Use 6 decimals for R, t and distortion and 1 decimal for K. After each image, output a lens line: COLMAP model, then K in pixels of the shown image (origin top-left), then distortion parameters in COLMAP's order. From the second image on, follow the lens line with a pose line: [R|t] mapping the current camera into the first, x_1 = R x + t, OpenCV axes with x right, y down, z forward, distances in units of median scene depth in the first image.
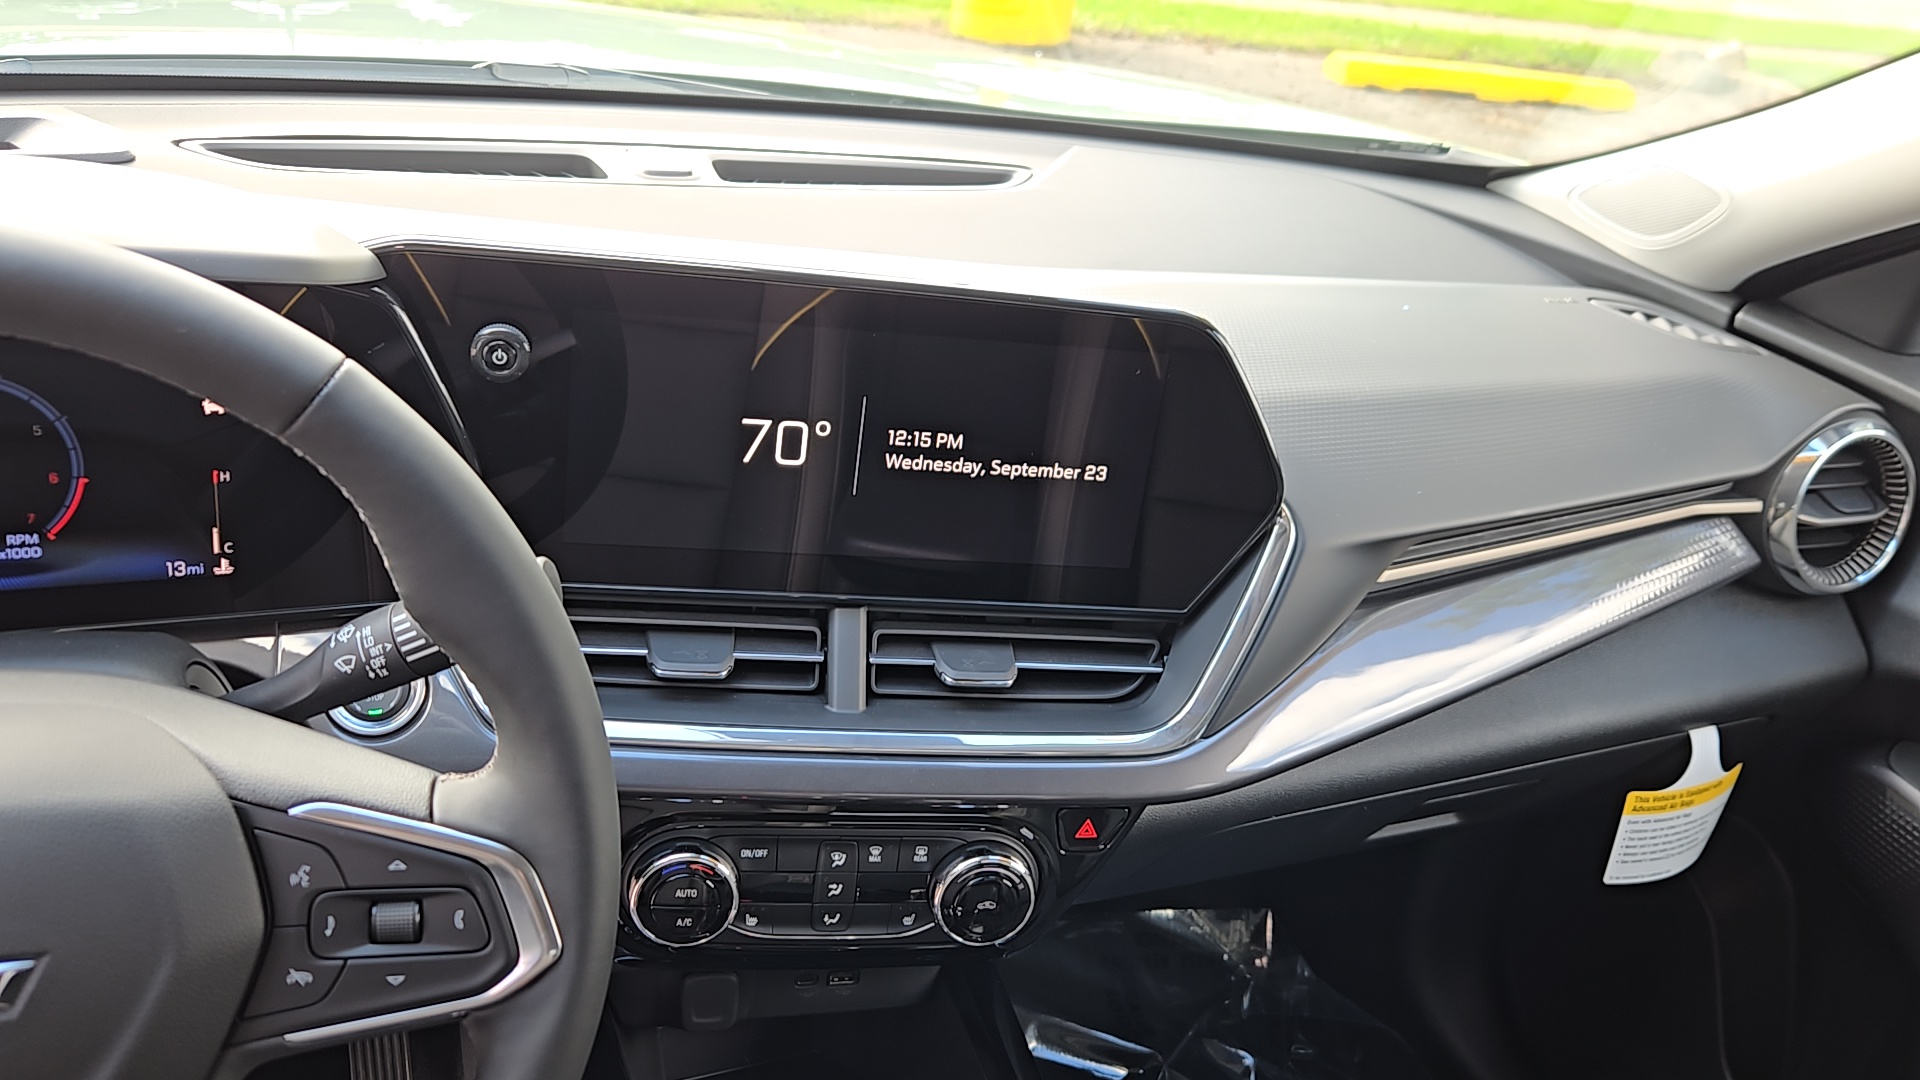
lens RADIAL K [[1602.2, 0, 960.0], [0, 1602.2, 540.0], [0, 0, 1]] dist [0.000847, -0.006769]
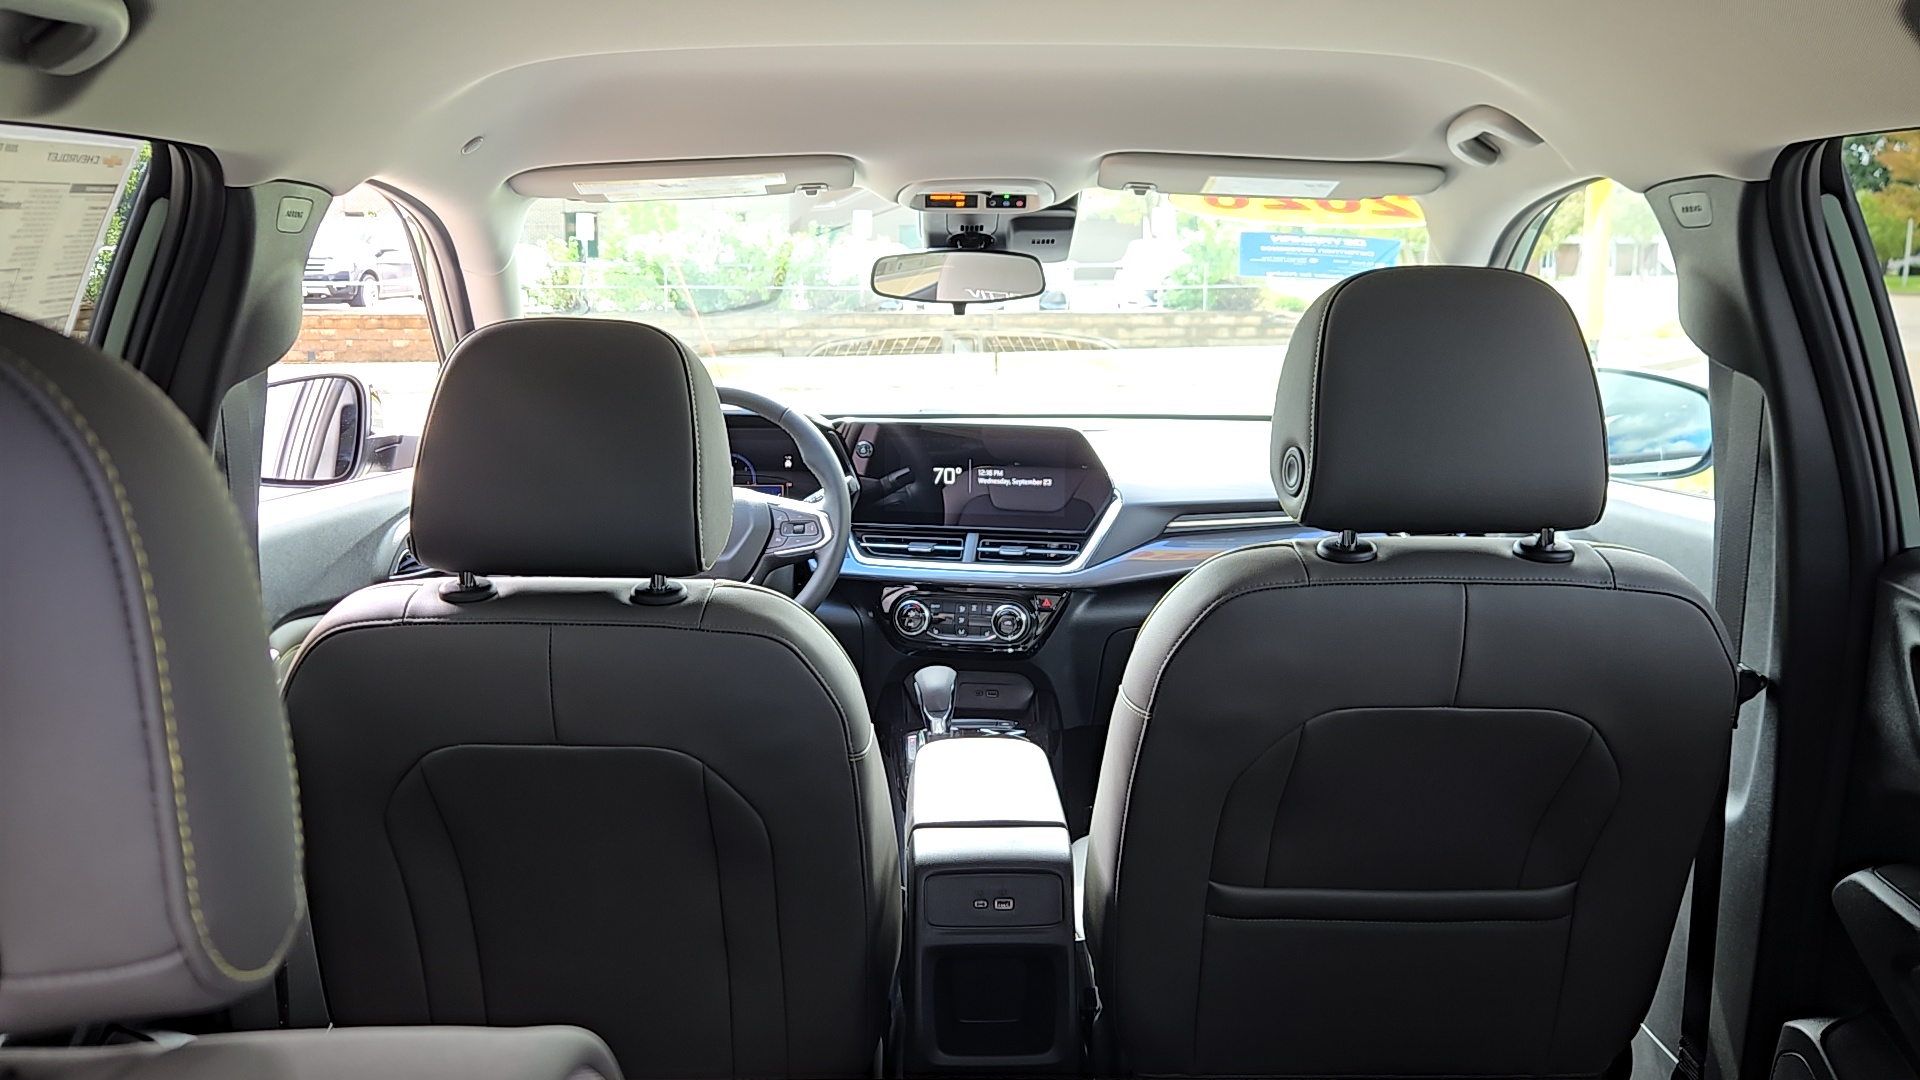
lens RADIAL K [[1602.2, 0, 960.0], [0, 1602.2, 540.0], [0, 0, 1]] dist [0.000847, -0.006769]
pose [[0.902585, -0.085233, -0.421990, 1.238425], [-0.062973, 0.943524, -0.325264, 1.086594], [0.425881, 0.320153, 0.846244, -1.644748]]
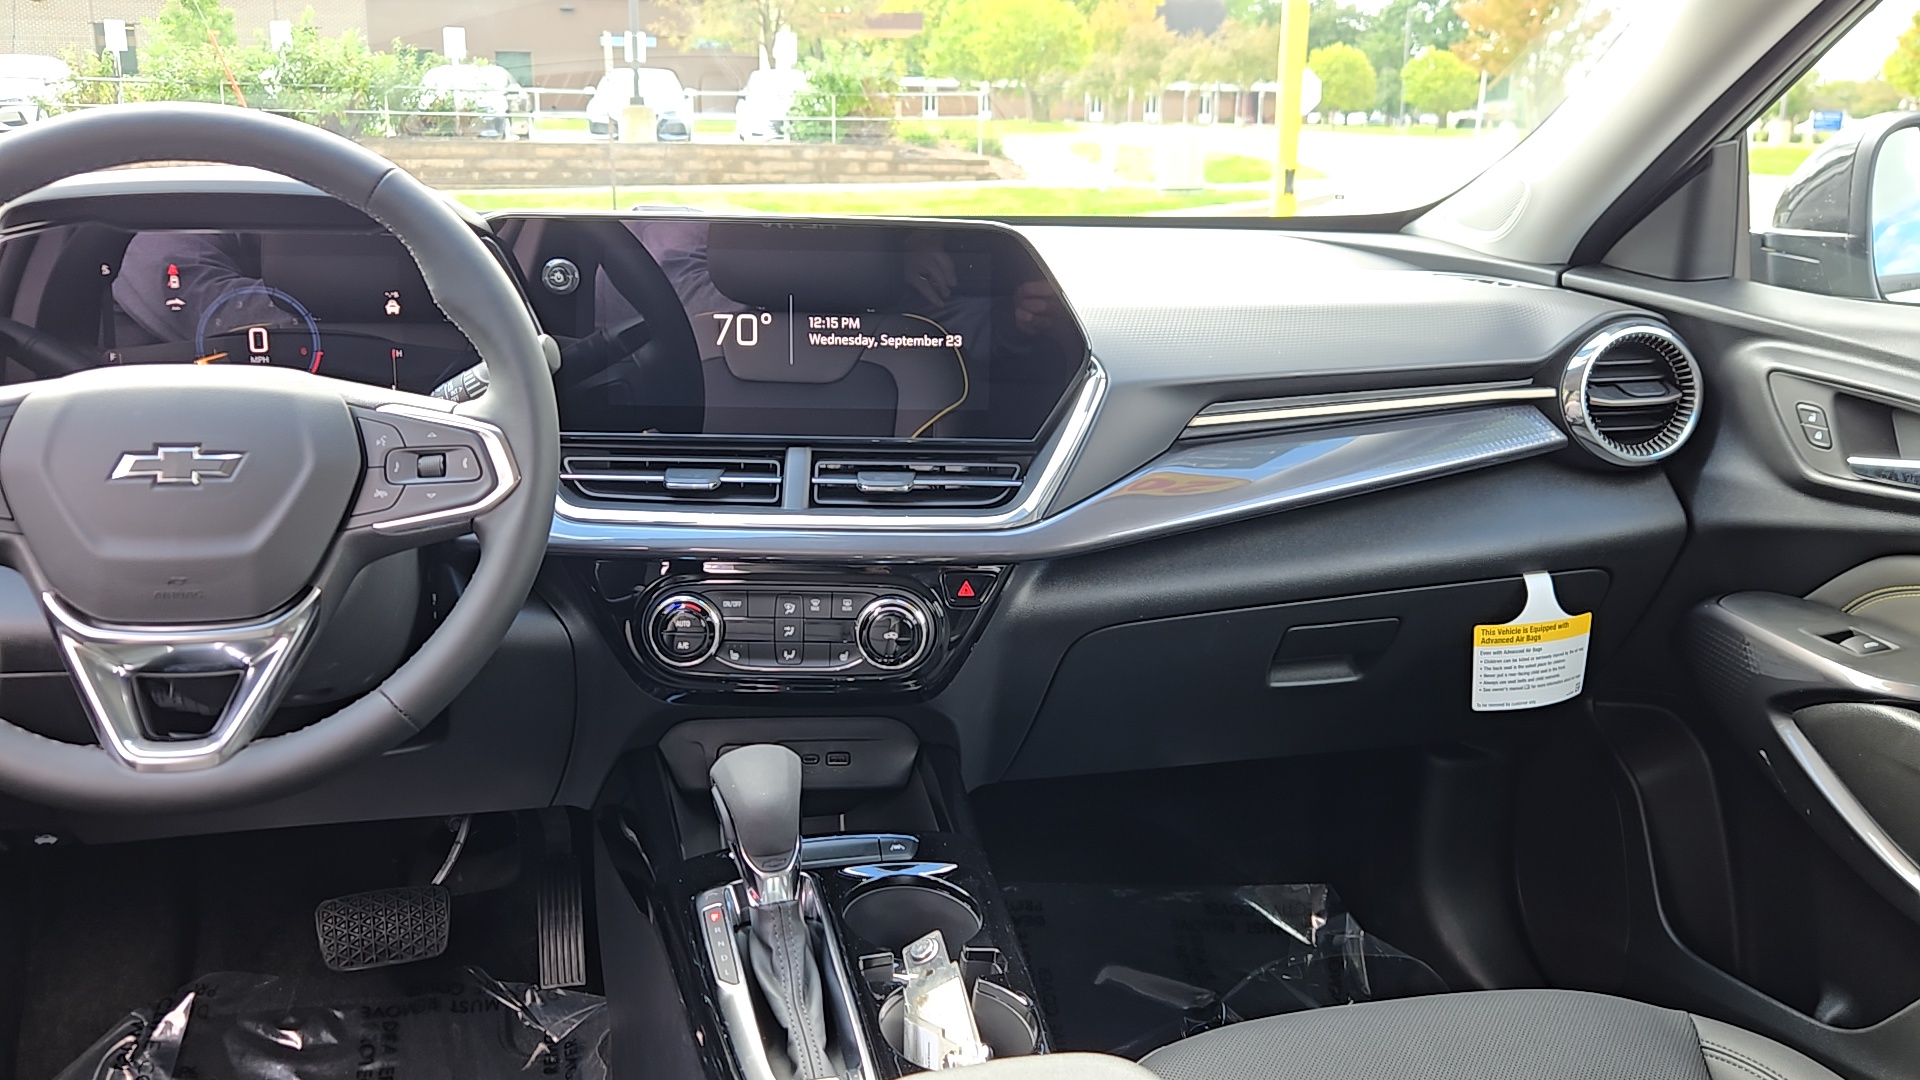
lens RADIAL K [[1602.2, 0, 960.0], [0, 1602.2, 540.0], [0, 0, 1]] dist [0.000847, -0.006769]
pose [[0.974387, -0.083724, -0.208709, 0.394921], [0.032938, 0.971234, -0.235838, 0.500176], [0.222451, 0.222923, 0.949116, -0.375165]]
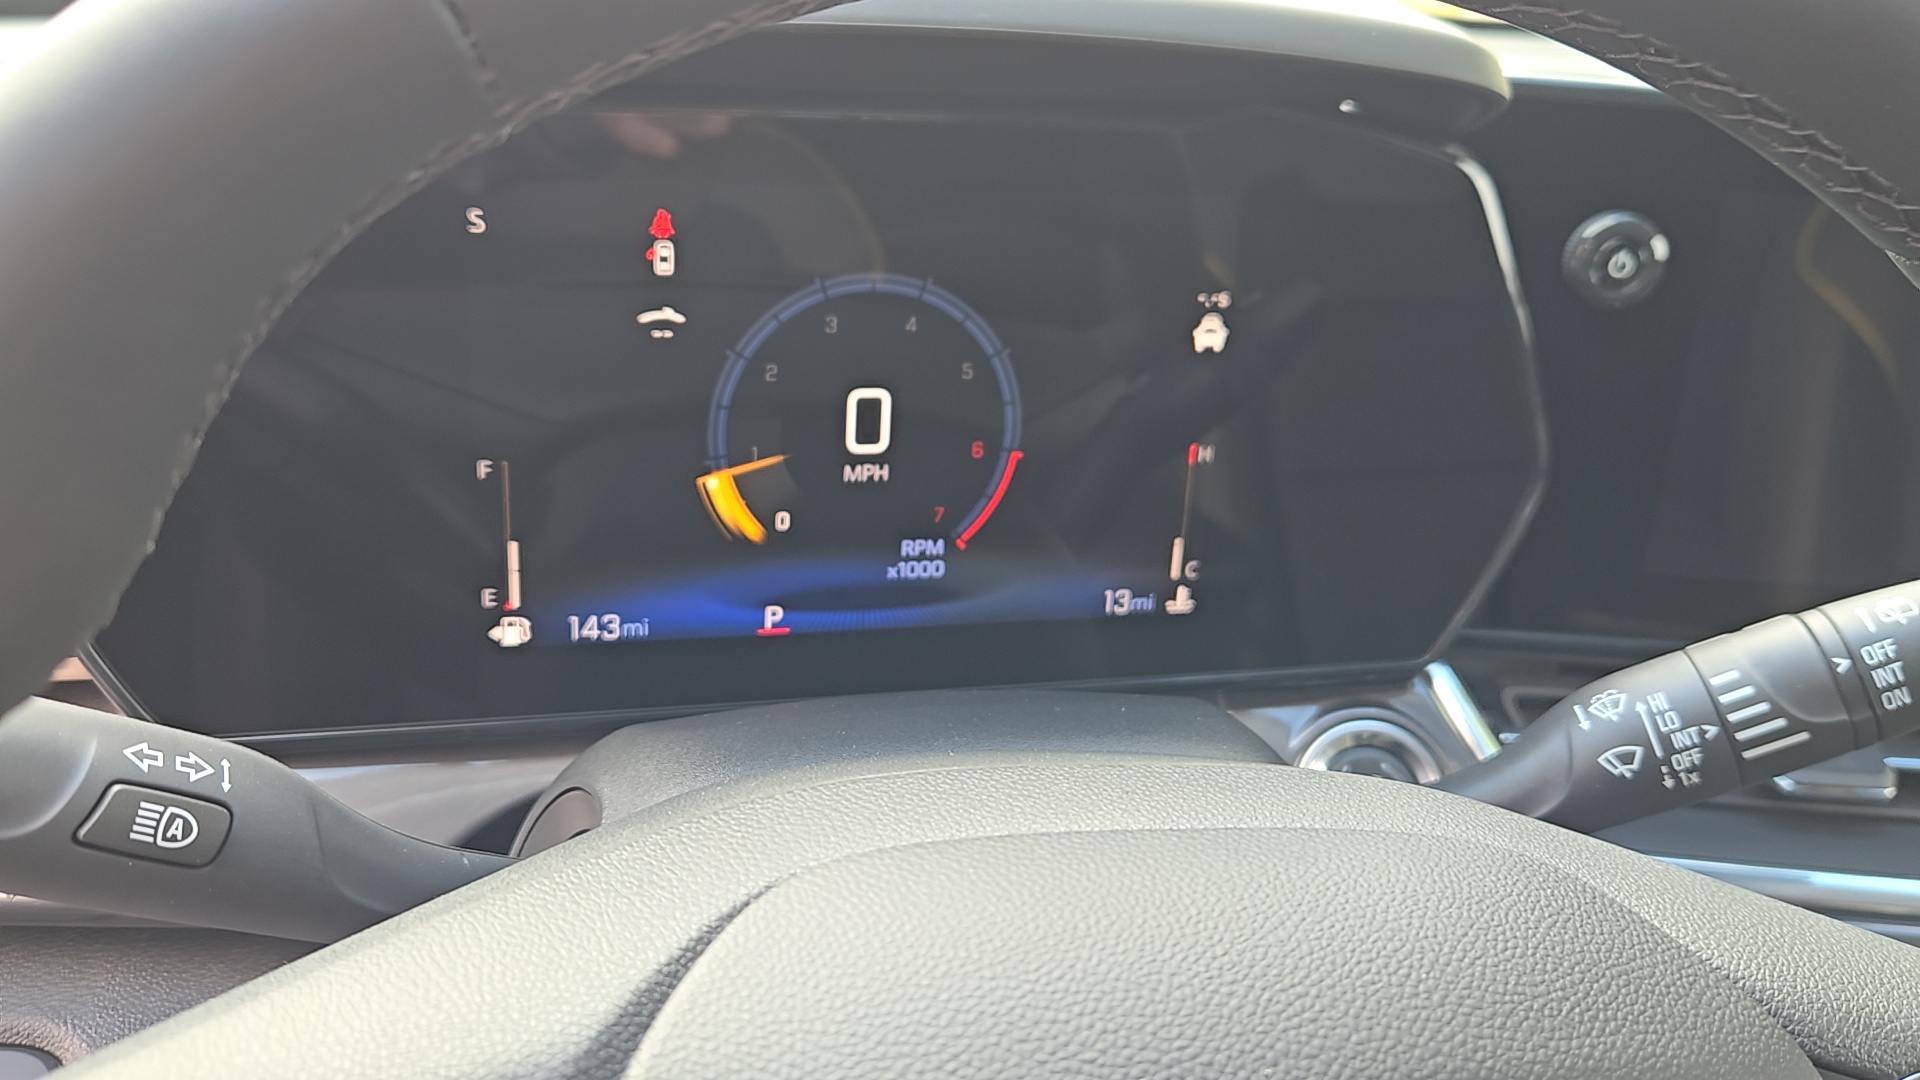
lens RADIAL K [[1676.4, 0, 960.0], [0, 1676.4, 540.0], [0, 0, 1]] dist [-0.000288, 0.001719]
pose [[0.981809, 0.002888, -0.189848, -0.378914], [-0.014491, 0.998108, -0.059757, 0.030403], [0.189317, 0.061422, 0.979993, 0.302486]]
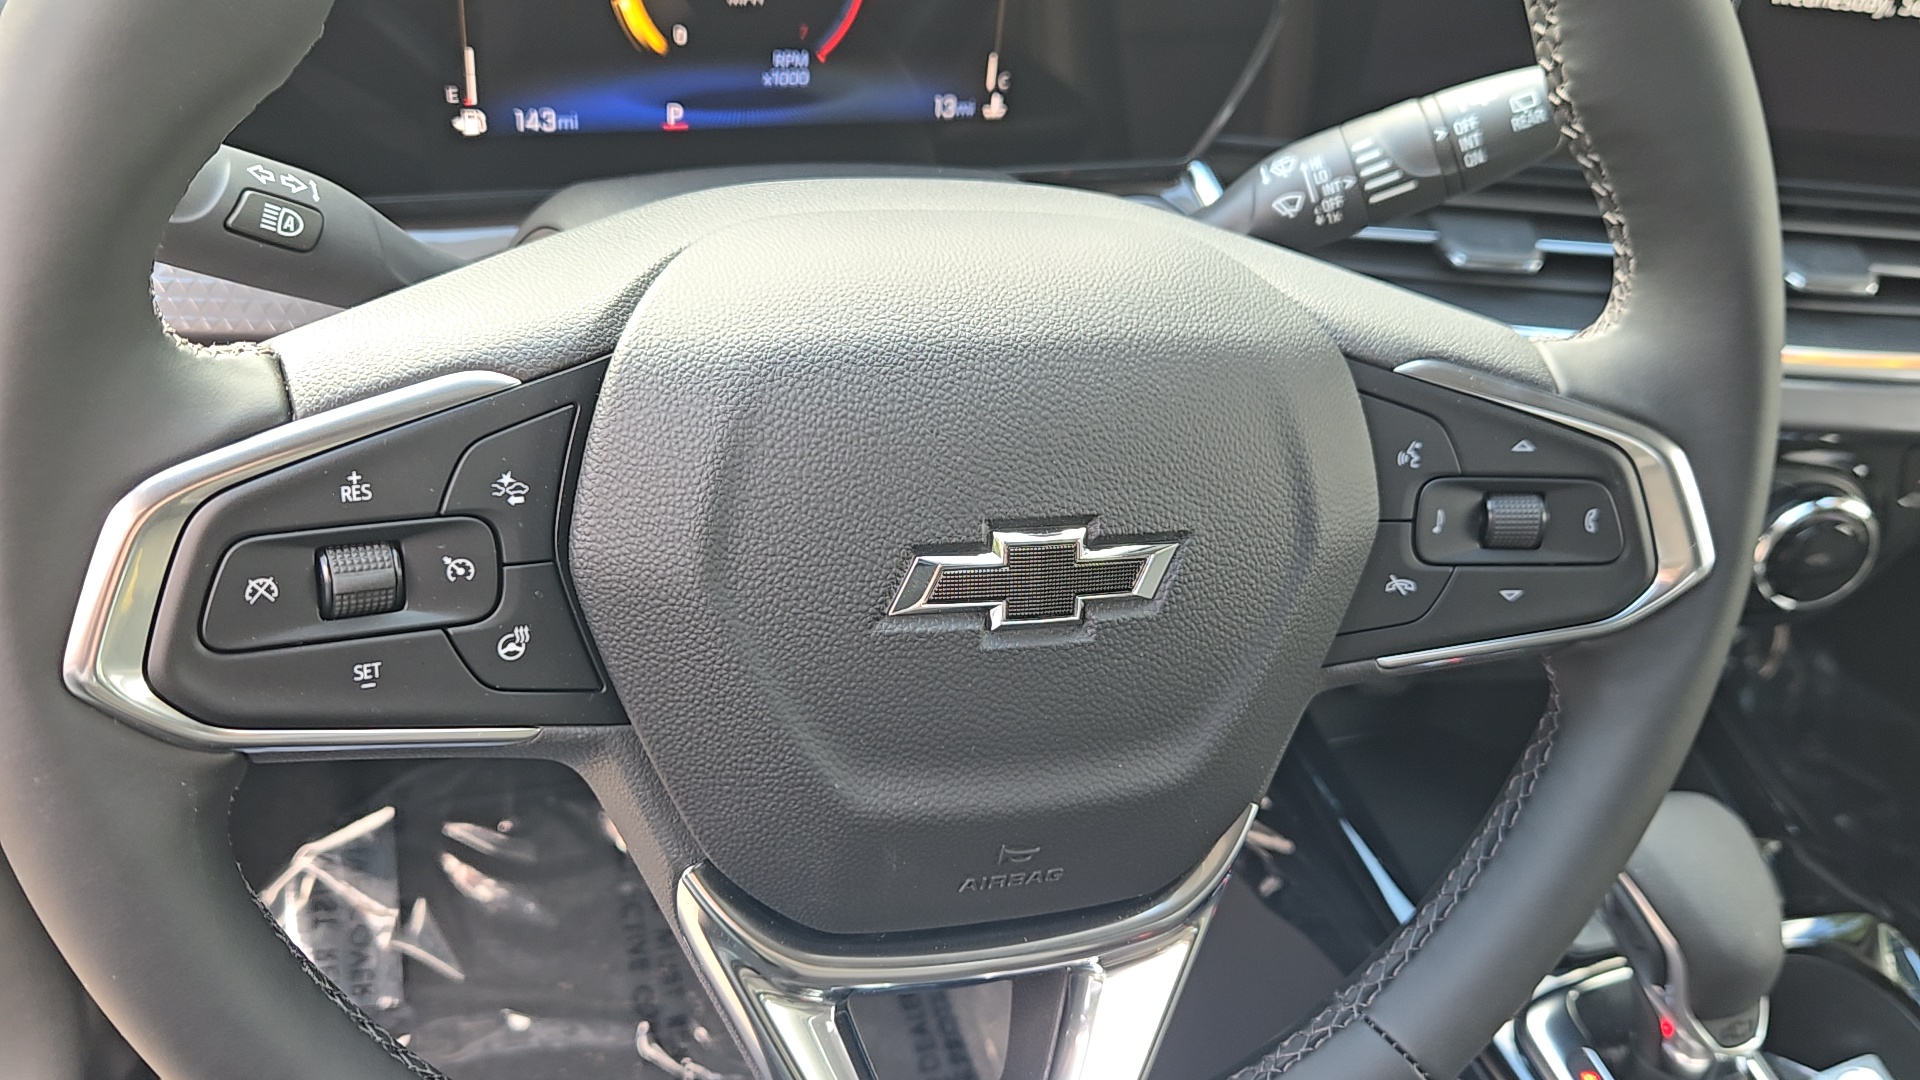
lens RADIAL K [[1636.0, 0, 960.0], [0, 1636.0, 540.0], [0, 0, 1]] dist [-0.002377, -0.002707]
pose [[0.993786, 0.034633, -0.105779, -0.345209], [-0.014132, 0.981929, 0.188721, 0.068190], [0.110403, -0.186053, 0.976317, 0.138085]]
